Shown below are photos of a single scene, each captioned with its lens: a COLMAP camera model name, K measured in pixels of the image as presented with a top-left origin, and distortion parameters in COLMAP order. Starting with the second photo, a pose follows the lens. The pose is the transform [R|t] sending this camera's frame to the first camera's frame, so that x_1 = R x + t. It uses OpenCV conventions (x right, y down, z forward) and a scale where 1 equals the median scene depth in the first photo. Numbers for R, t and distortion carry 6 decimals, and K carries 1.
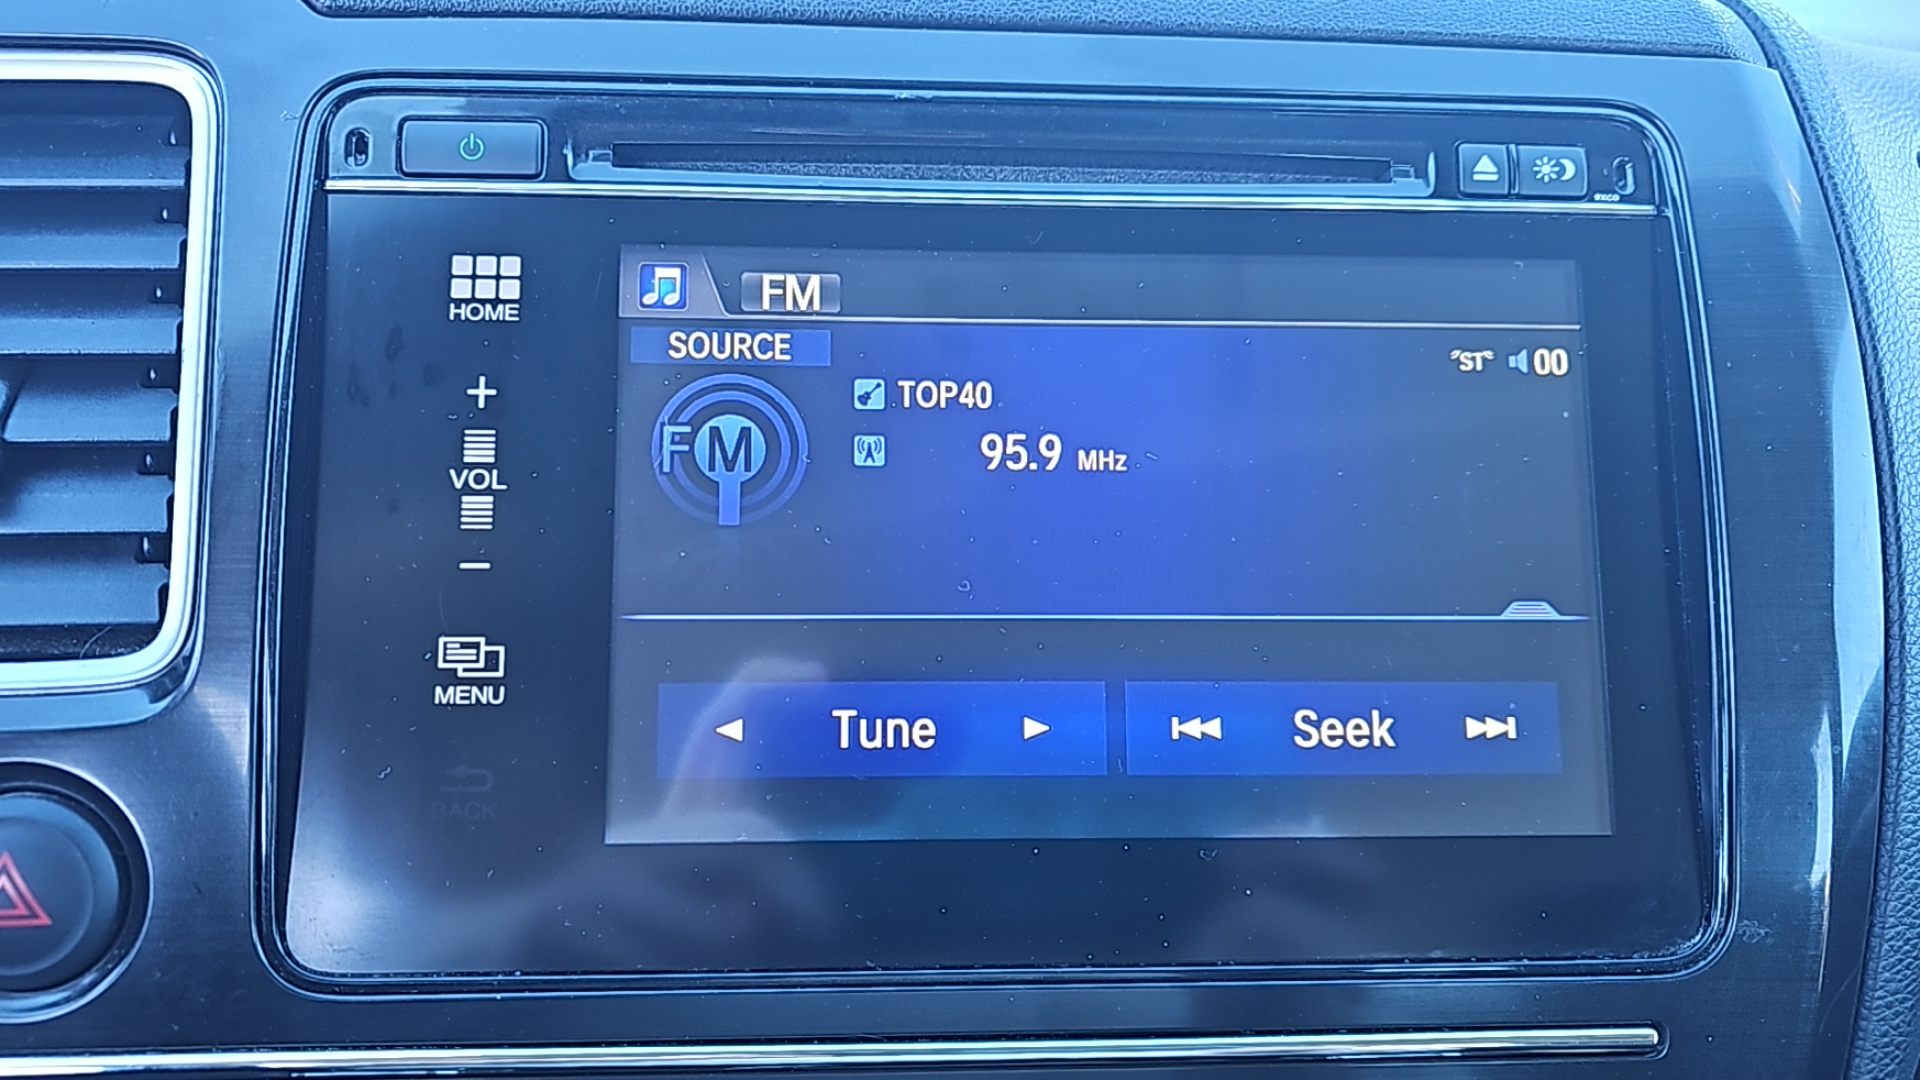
lens RADIAL K [[1357.1, 0, 999.7], [0, 1357.1, 529.1], [0, 0, 1]] dist [0.068006, -0.057174]
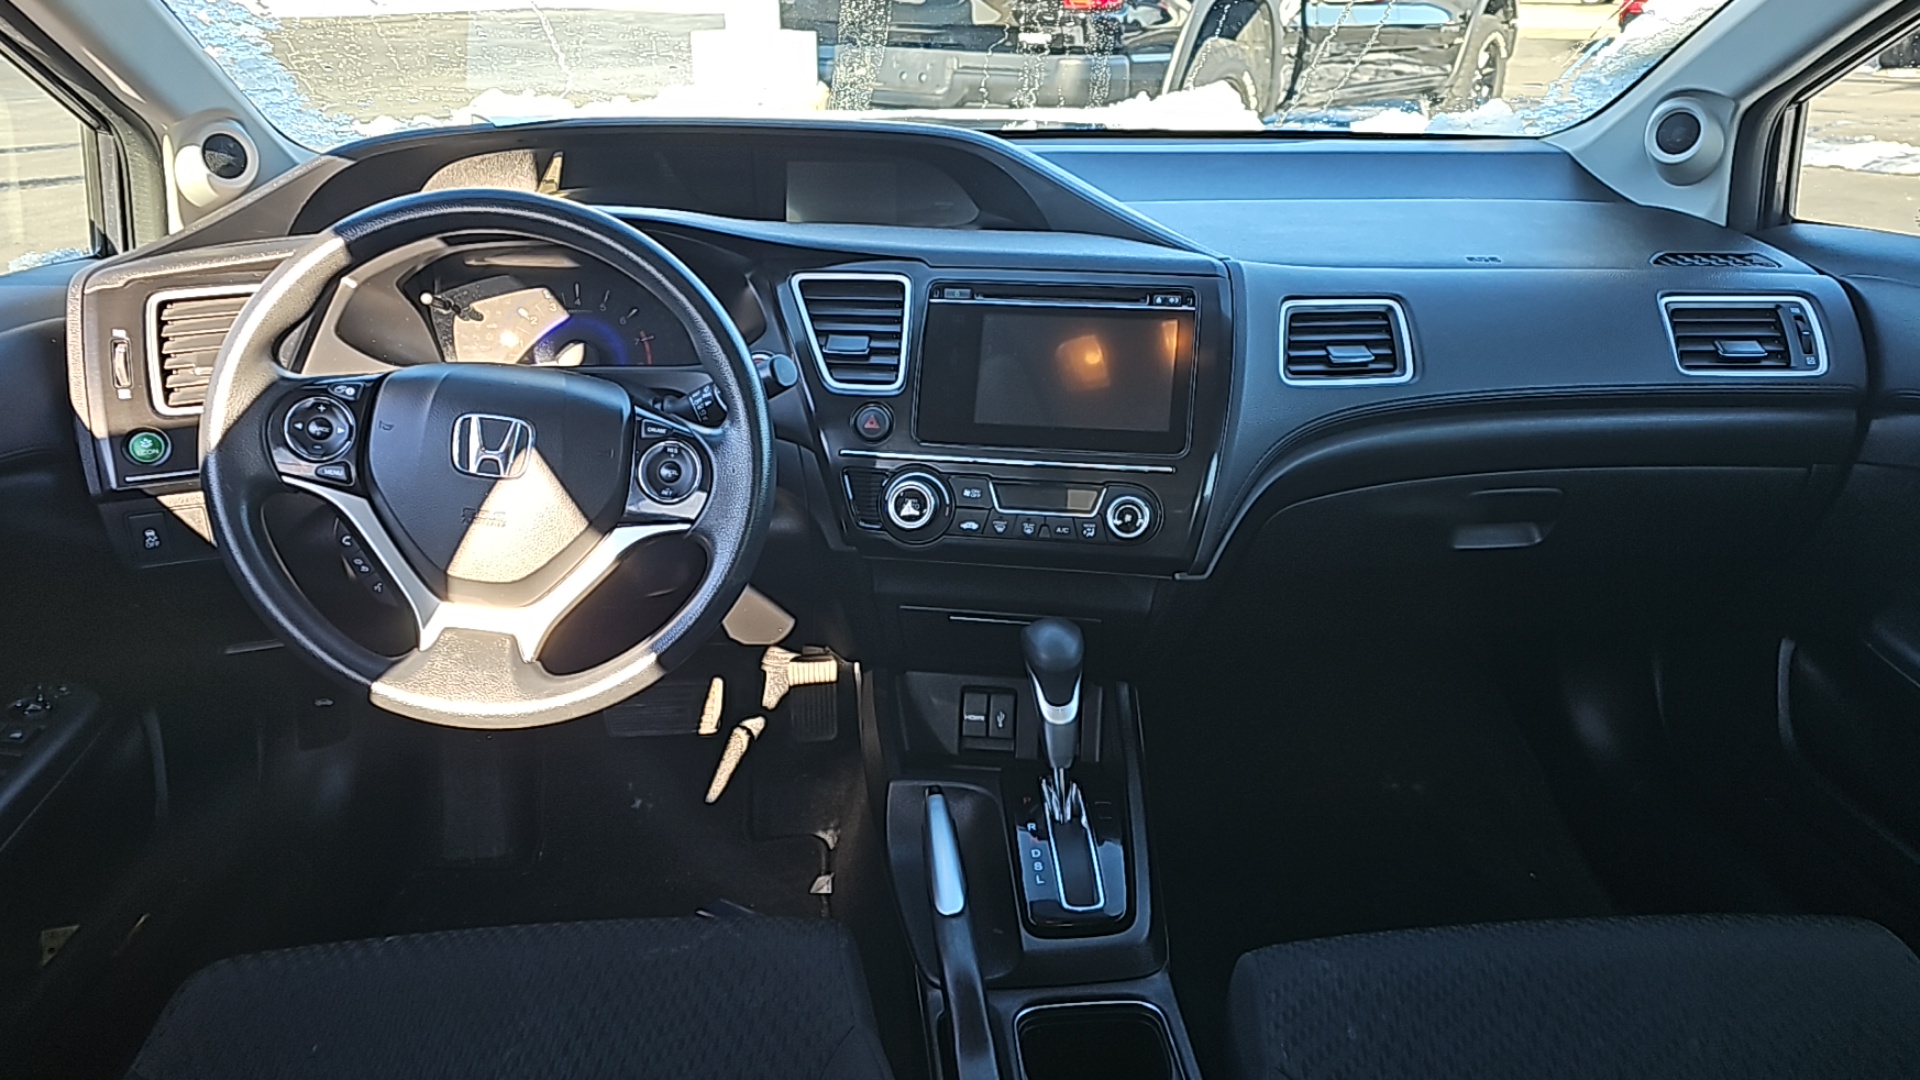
lens RADIAL K [[1357.1, 0, 973.1], [0, 1357.1, 577.1], [0, 0, 1]] dist [0.068006, -0.057174]
pose [[0.974085, 0.058659, -0.218444, 0.851303], [-0.071550, 0.996103, -0.051570, 1.038089], [0.214568, 0.065863, 0.974486, -3.881606]]
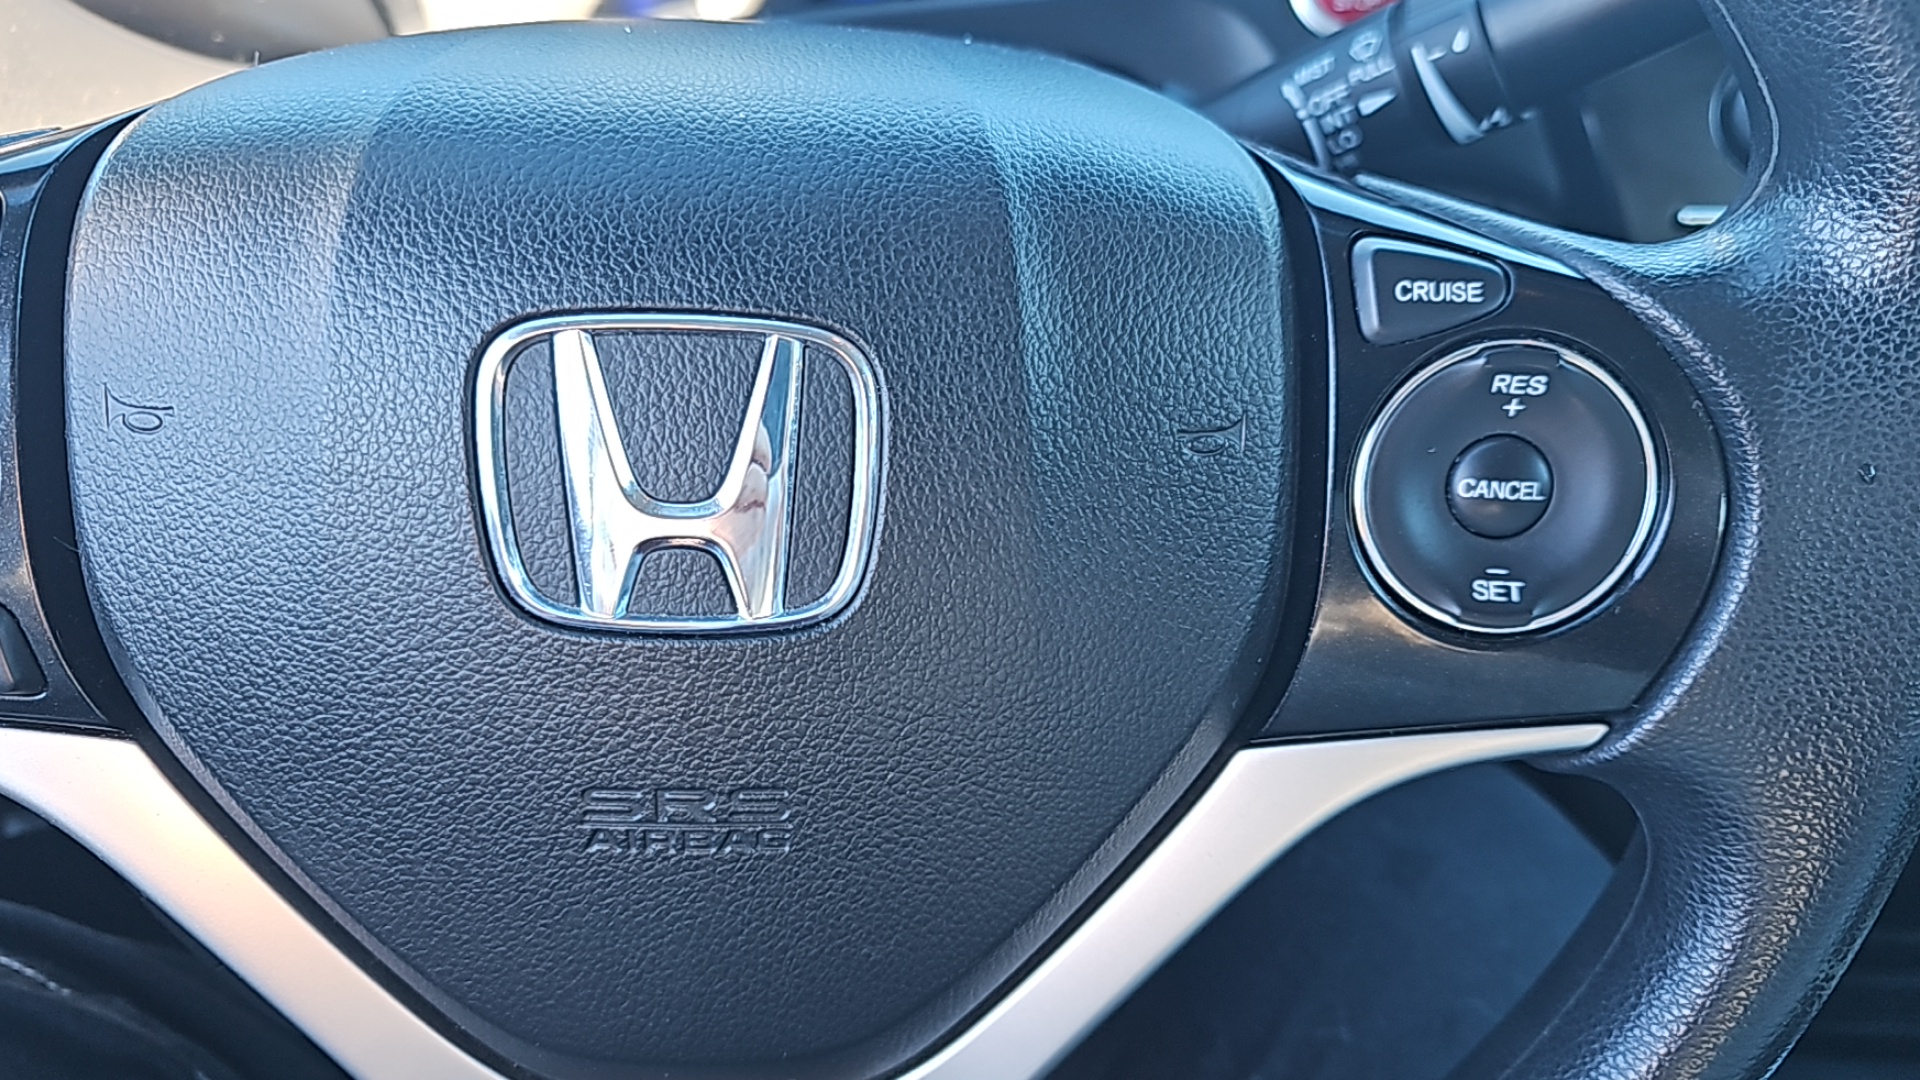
lens RADIAL K [[1357.1, 0, 948.2], [0, 1357.1, 558.1], [0, 0, 1]] dist [0.068006, -0.057174]
pose [[0.965357, 0.033718, -0.258743, -1.143697], [0.015694, 0.982318, 0.186563, 0.430111], [0.260458, -0.184161, 0.947758, -0.895755]]
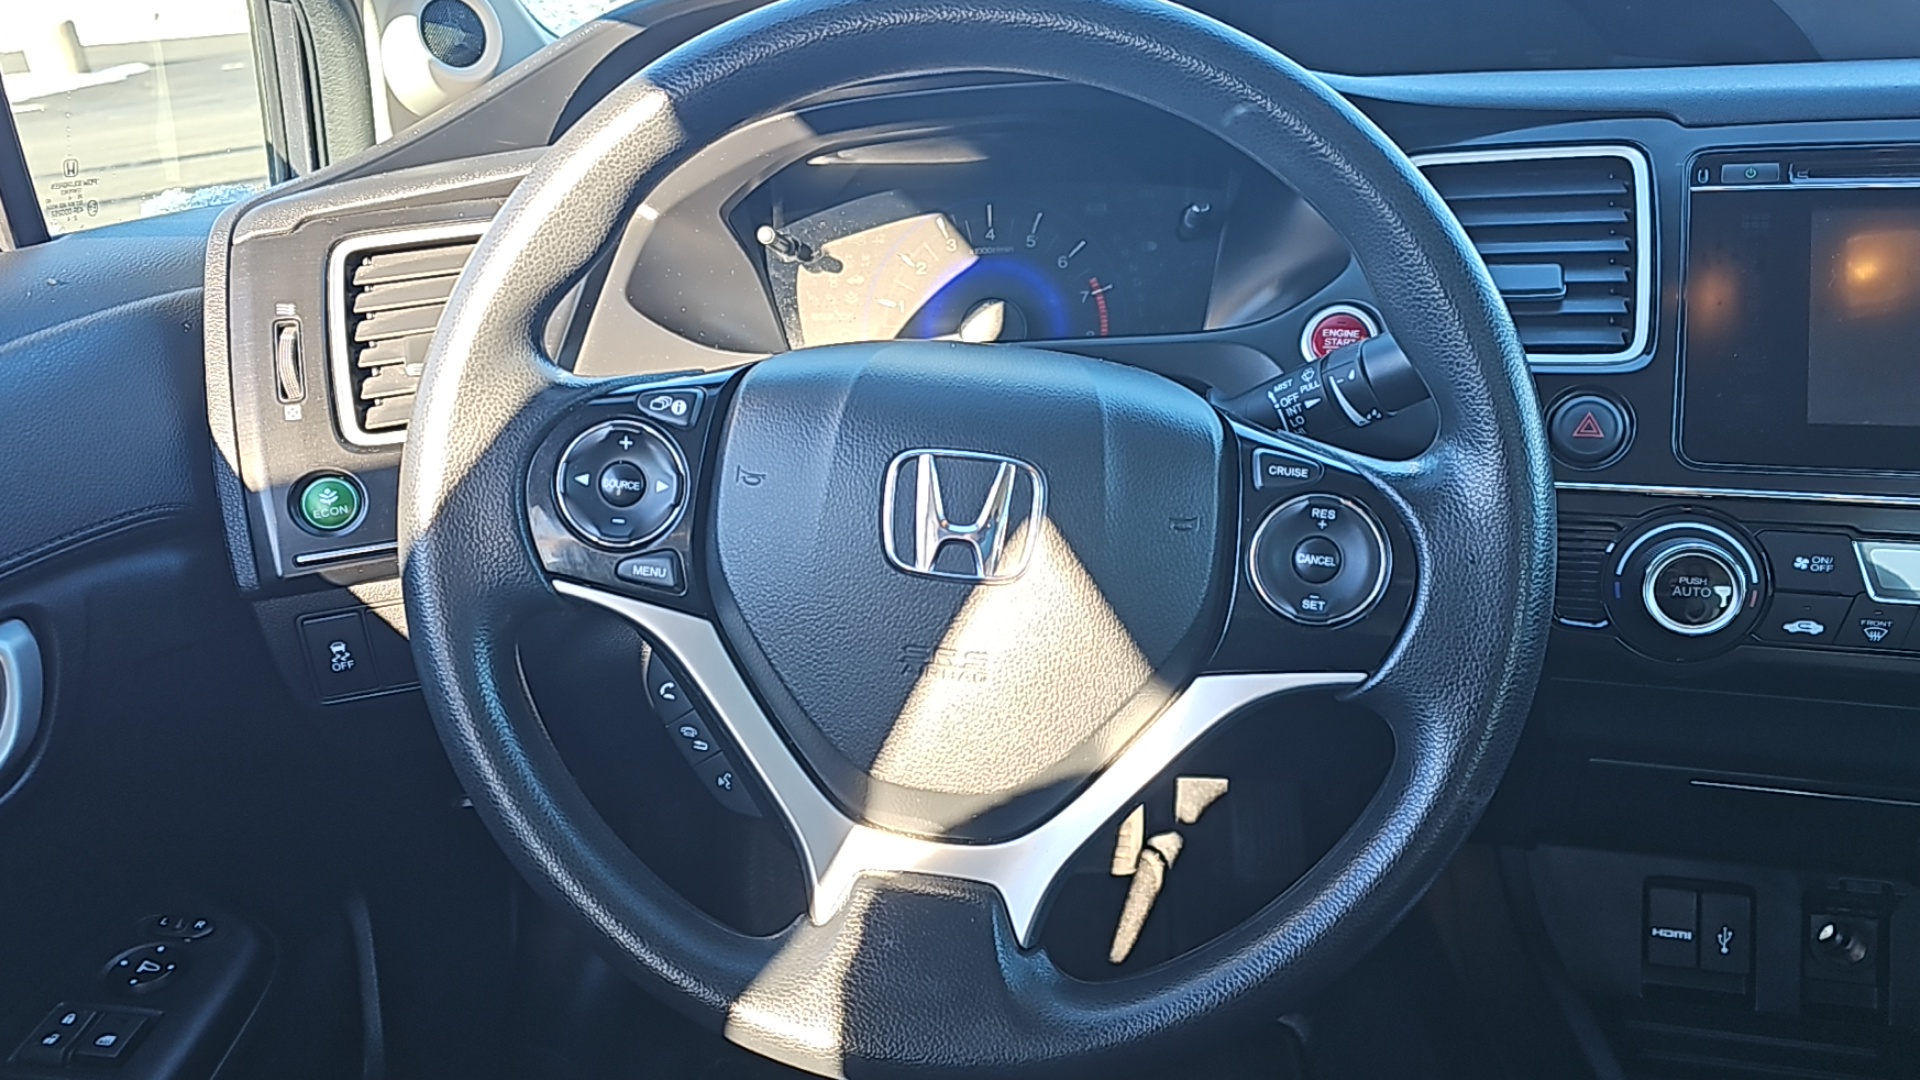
lens RADIAL K [[1357.1, 0, 970.3], [0, 1357.1, 560.6], [0, 0, 1]] dist [0.068006, -0.057174]
pose [[0.930087, 0.056770, -0.362925, -0.773745], [-0.070852, 0.997158, -0.025596, 0.647132], [0.360440, 0.049521, 0.931467, -1.998110]]
